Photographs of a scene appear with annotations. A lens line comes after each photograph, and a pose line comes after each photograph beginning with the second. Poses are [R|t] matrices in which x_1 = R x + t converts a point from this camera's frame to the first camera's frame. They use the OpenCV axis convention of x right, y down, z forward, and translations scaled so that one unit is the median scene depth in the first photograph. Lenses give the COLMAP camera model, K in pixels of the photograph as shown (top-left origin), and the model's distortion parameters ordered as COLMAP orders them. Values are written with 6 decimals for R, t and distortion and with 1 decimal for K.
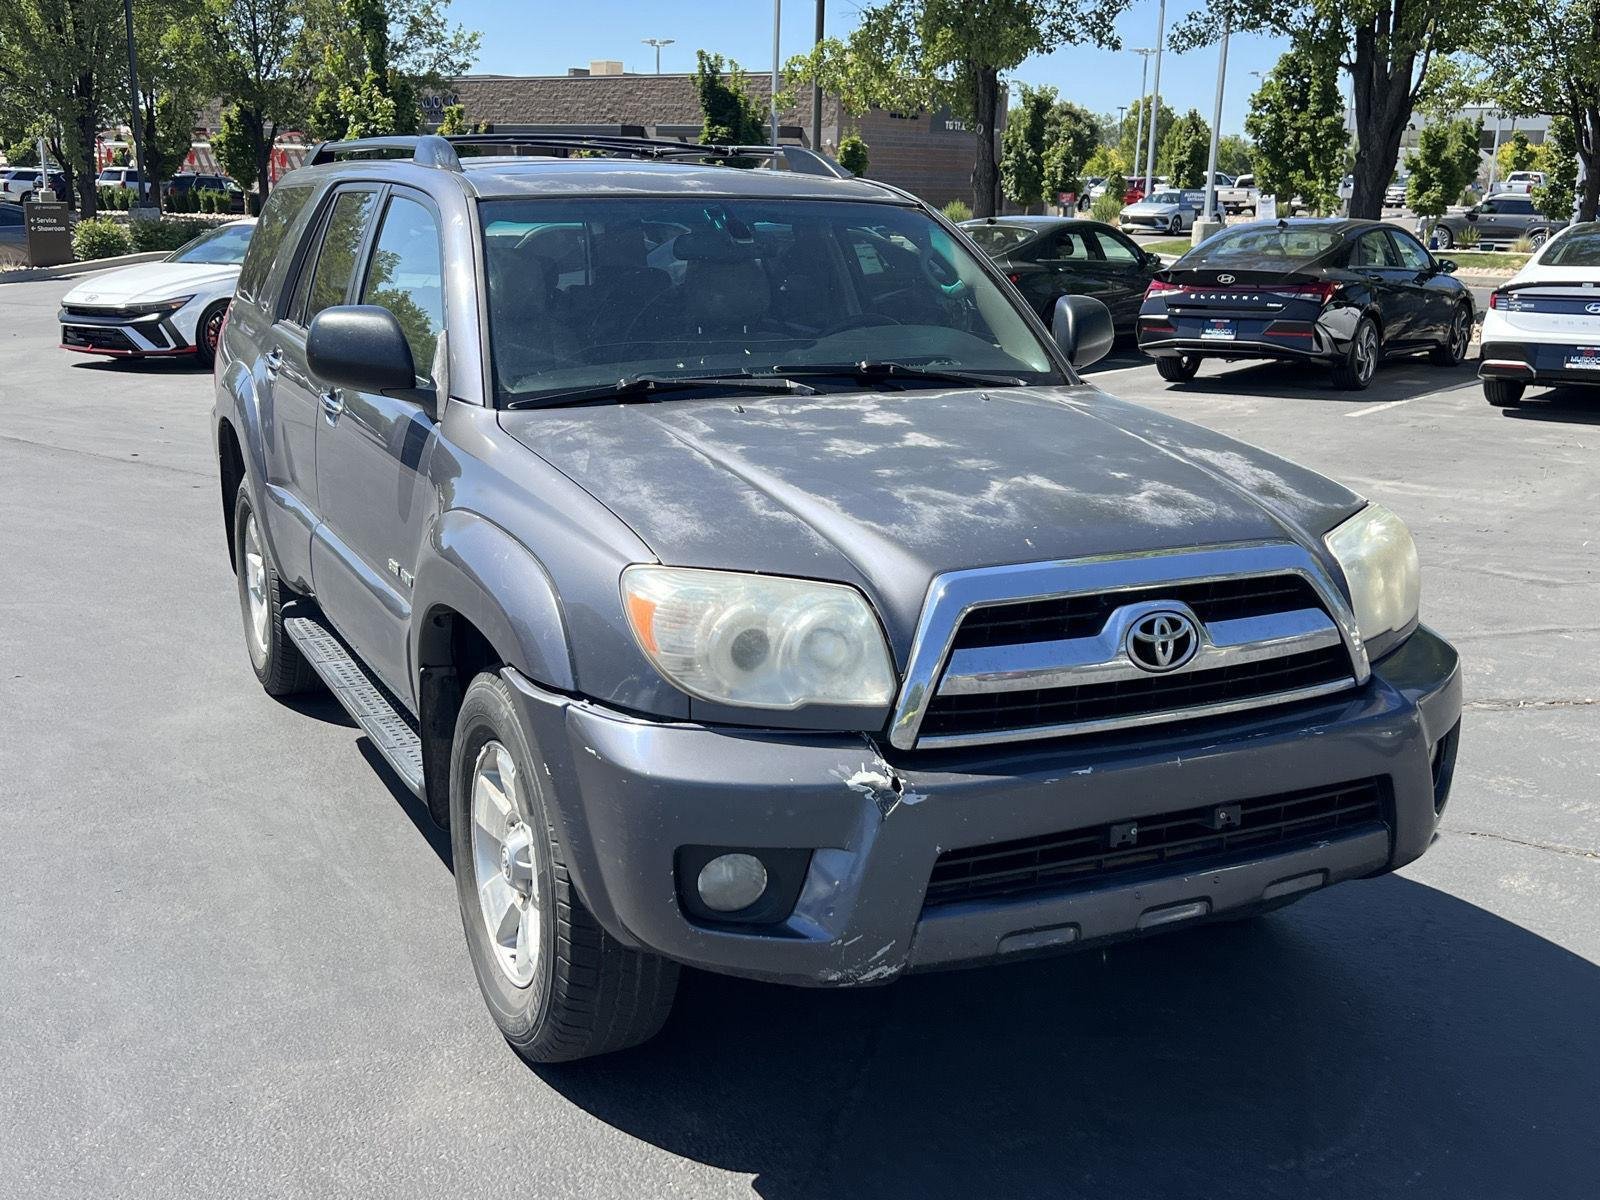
lens RADIAL K [[1702.8, 0, 800.0], [0, 1702.8, 600.0], [0, 0, 1]] dist [0.127702, -0.232965]
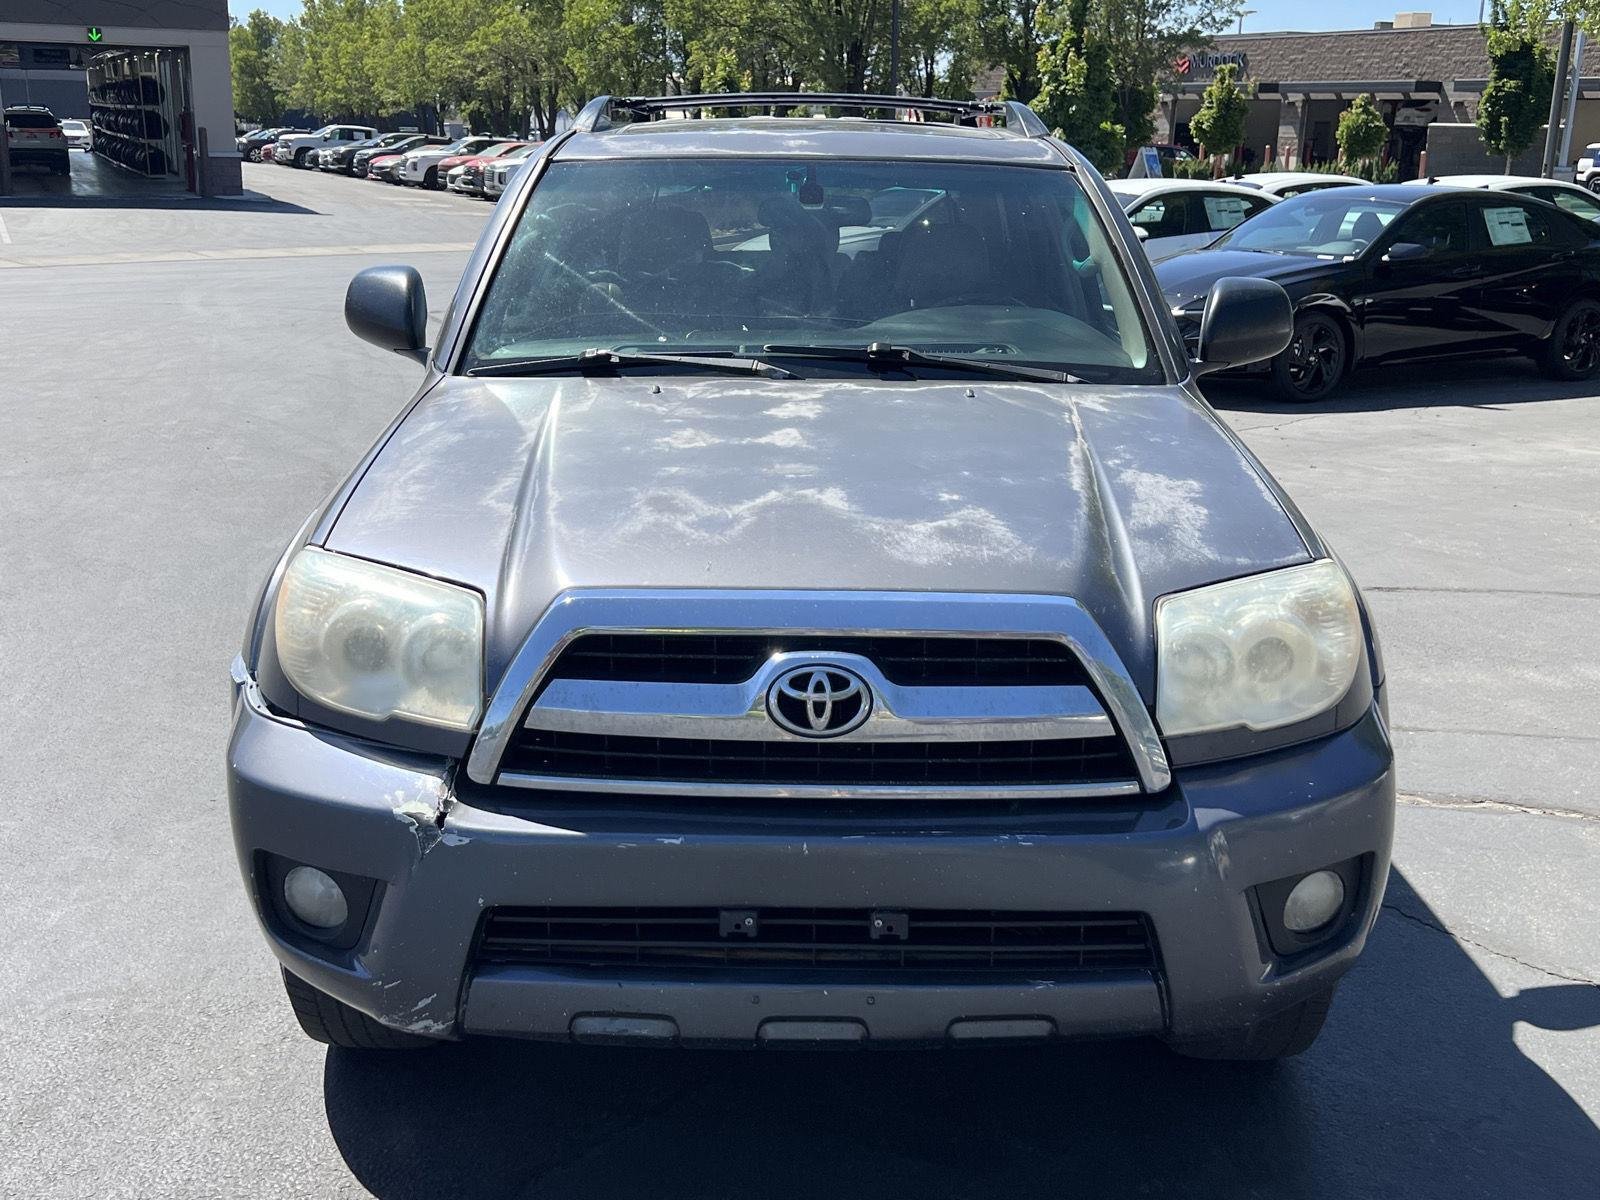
lens RADIAL K [[1702.8, 0, 800.0], [0, 1702.8, 600.0], [0, 0, 1]] dist [0.127702, -0.232965]
pose [[0.900547, 0.111266, -0.420279, 0.536916], [-0.102839, 0.993779, 0.042740, -0.057758], [0.422420, 0.004731, 0.906388, 0.248414]]
